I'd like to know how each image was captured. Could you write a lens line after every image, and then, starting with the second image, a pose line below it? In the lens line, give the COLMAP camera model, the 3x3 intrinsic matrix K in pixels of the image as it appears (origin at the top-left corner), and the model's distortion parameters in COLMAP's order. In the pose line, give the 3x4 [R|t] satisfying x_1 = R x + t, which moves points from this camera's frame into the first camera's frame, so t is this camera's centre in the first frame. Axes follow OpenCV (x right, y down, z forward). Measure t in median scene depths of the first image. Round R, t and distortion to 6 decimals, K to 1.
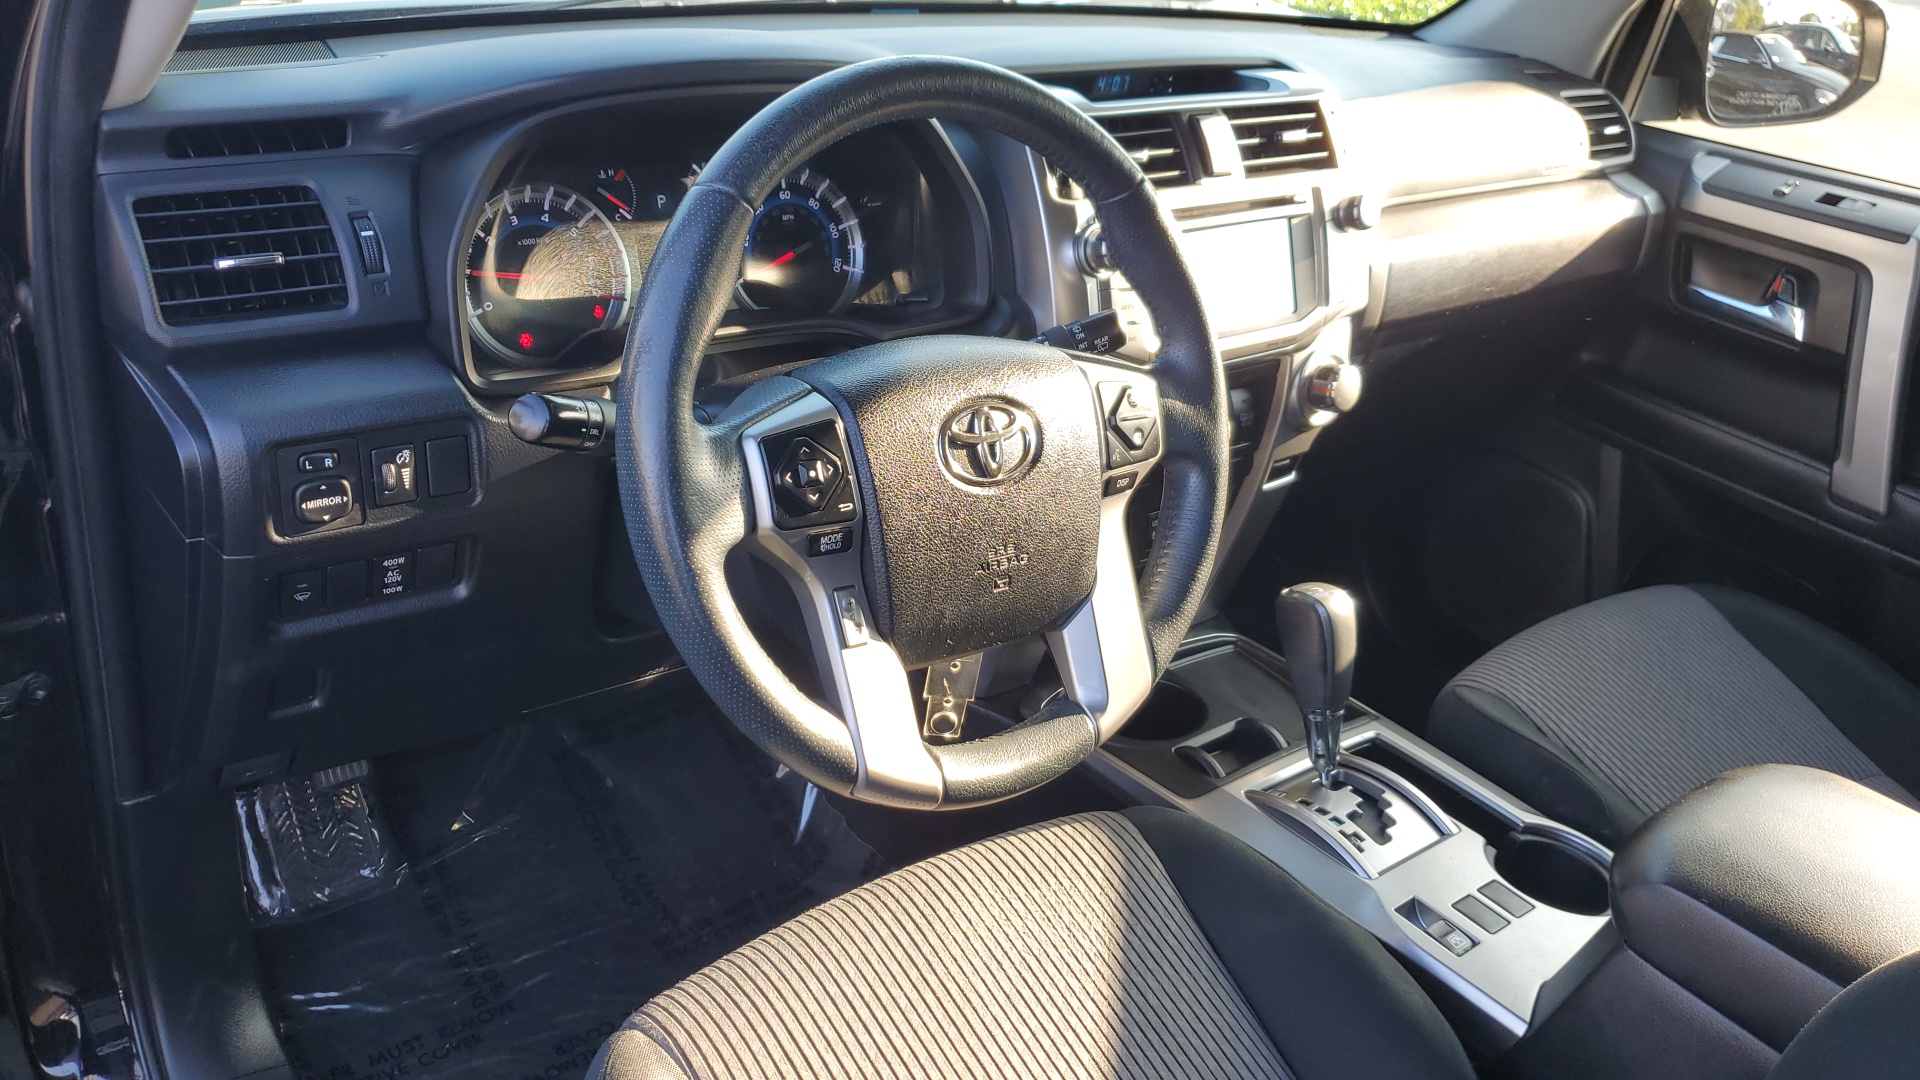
lens RADIAL K [[1504.4, 0, 960.1], [0, 1504.4, 529.2], [0, 0, 1]] dist [0.048004, -0.071989]
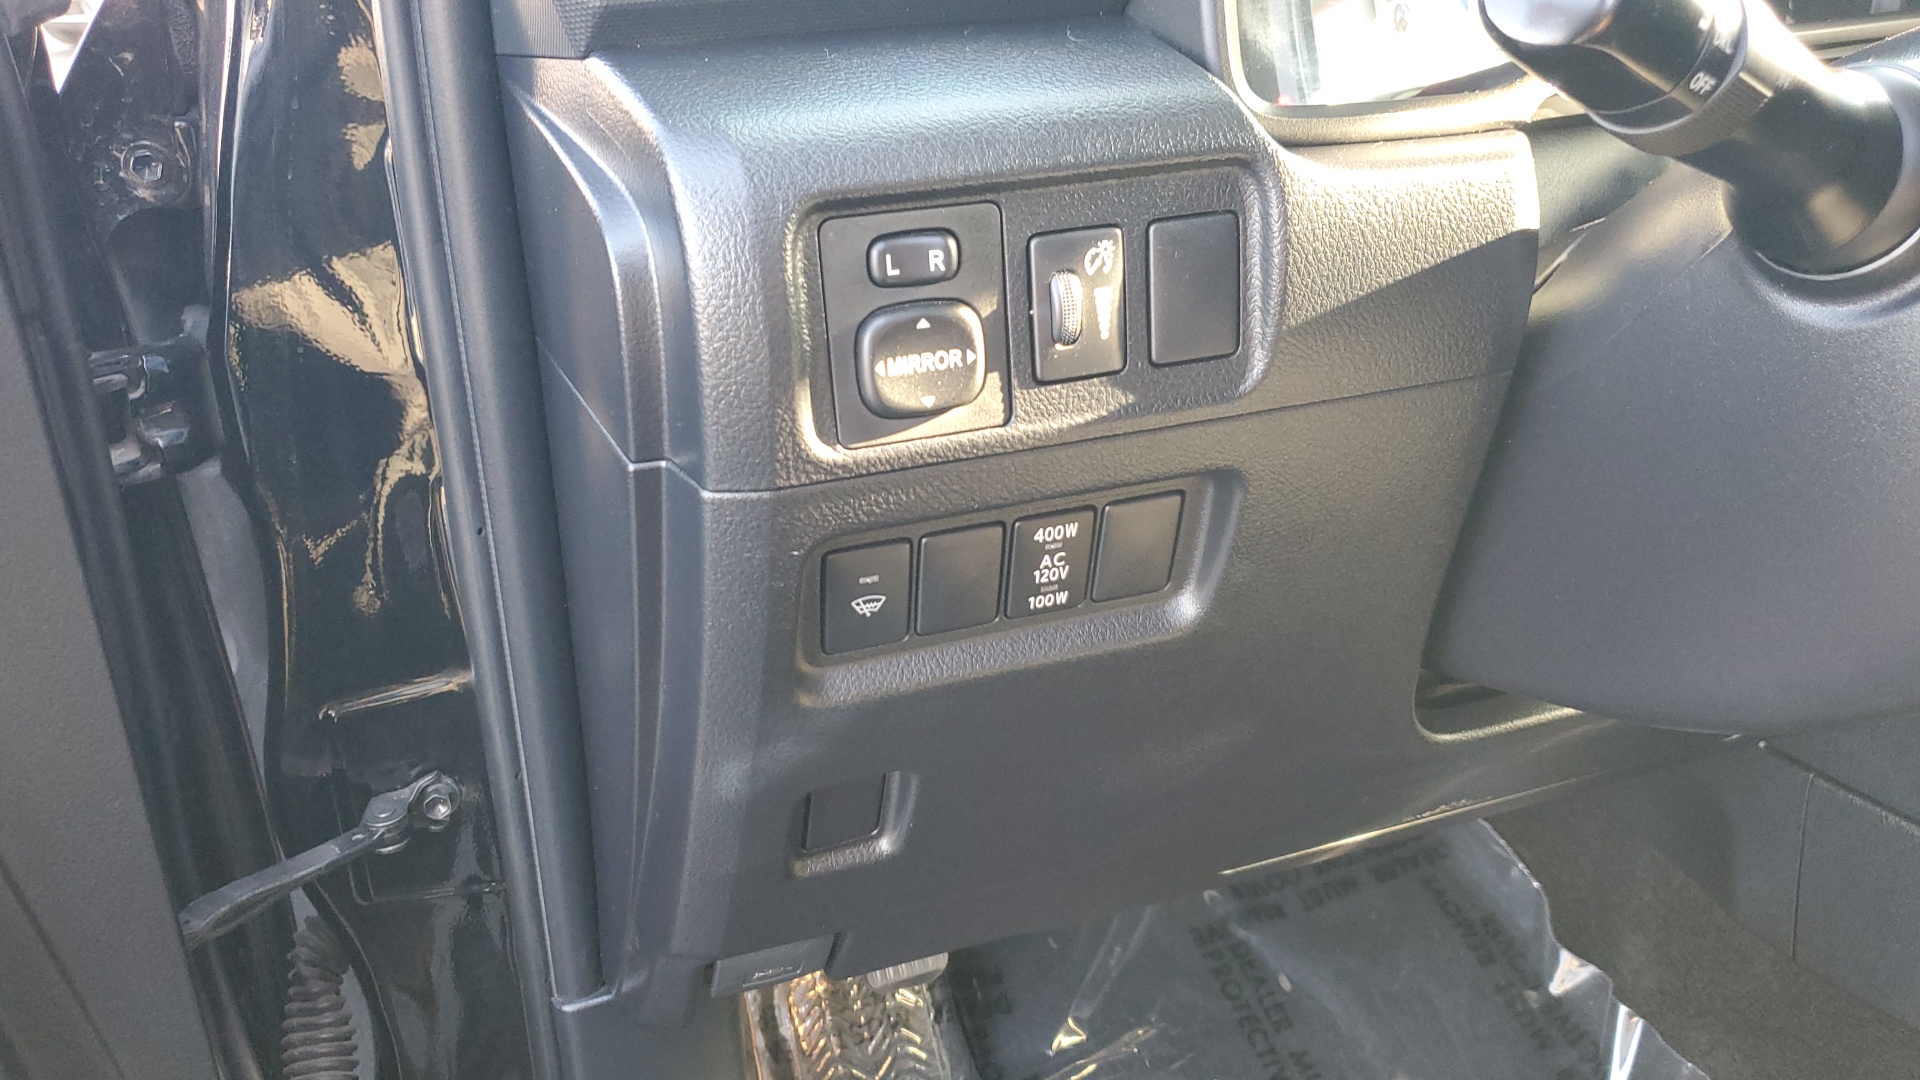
lens RADIAL K [[1504.4, 0, 968.2], [0, 1504.4, 550.6], [0, 0, 1]] dist [0.048004, -0.071989]
pose [[0.951517, -0.022091, -0.306801, -0.265694], [-0.001602, 0.997048, -0.076761, 0.061146], [0.307591, 0.073531, 0.948673, 0.578065]]
